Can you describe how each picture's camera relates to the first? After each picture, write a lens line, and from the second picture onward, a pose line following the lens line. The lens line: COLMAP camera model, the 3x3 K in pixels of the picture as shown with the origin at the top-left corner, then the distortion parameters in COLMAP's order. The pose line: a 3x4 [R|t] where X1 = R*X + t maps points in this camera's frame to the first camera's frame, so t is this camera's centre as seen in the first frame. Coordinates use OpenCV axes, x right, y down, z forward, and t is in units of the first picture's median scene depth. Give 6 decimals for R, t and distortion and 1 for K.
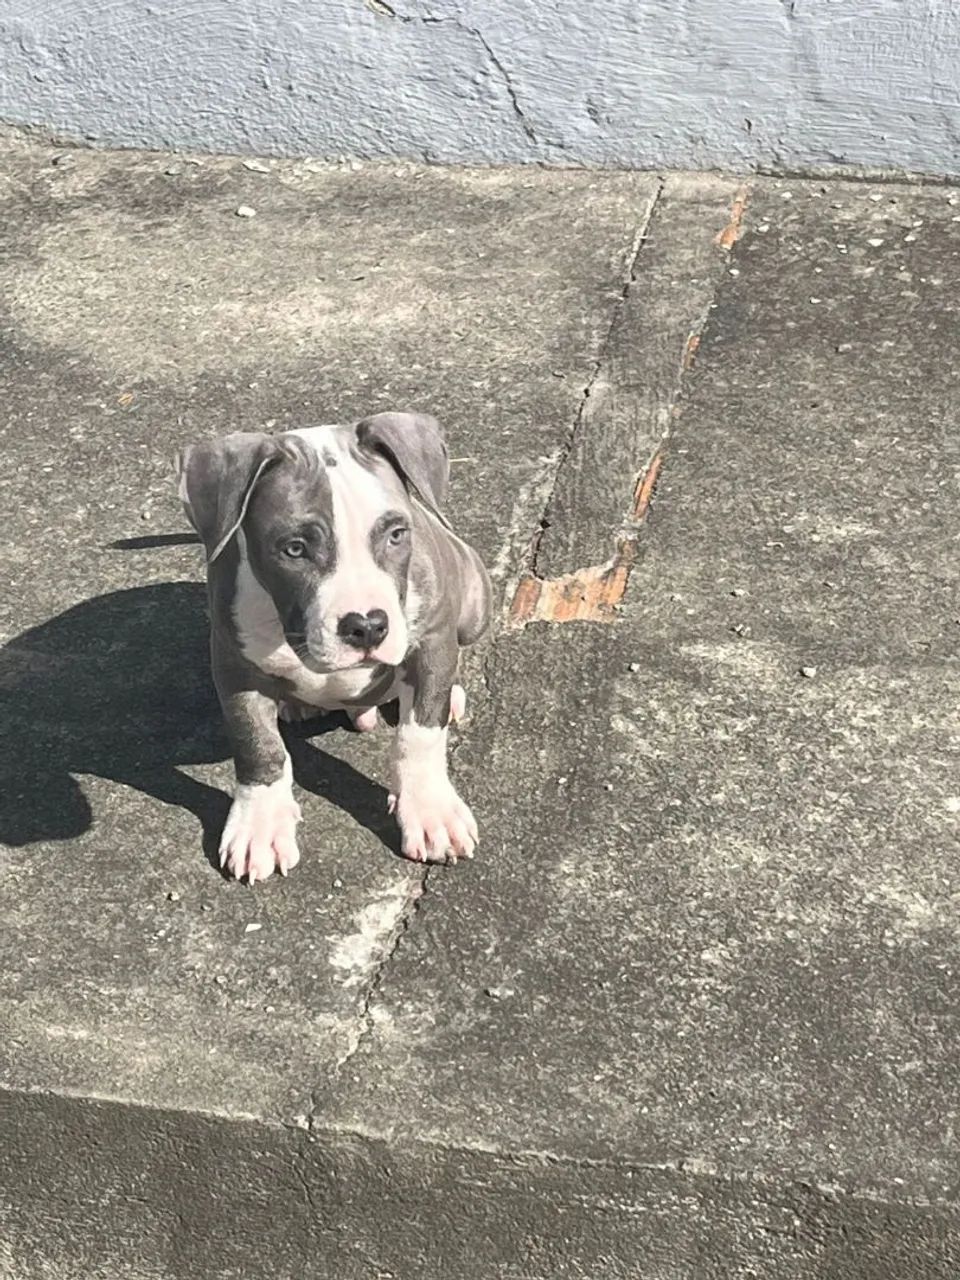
lens RADIAL K [[2961.8, 0, 481.3], [0, 2961.8, 639.0], [0, 0, 1]] dist [0.144097, 0.000000]
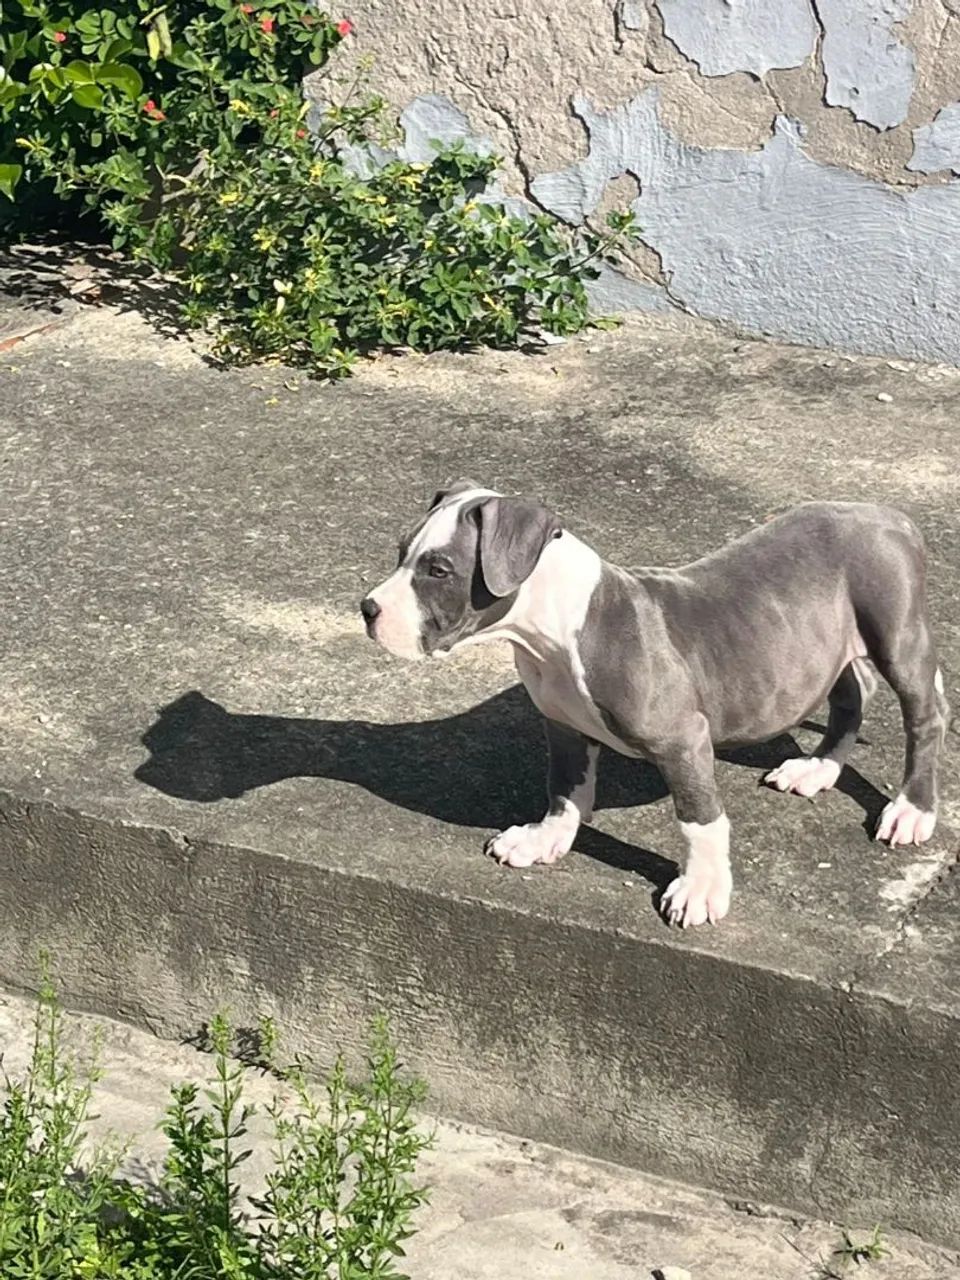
lens RADIAL K [[2961.8, 0, 479.9], [0, 2961.8, 640.9], [0, 0, 1]] dist [0.144097, 0.000000]
pose [[0.971703, 0.115988, -0.205766, 0.033949], [-0.137288, 0.986211, -0.092407, 0.135952], [0.192211, 0.118042, 0.974228, -0.325368]]
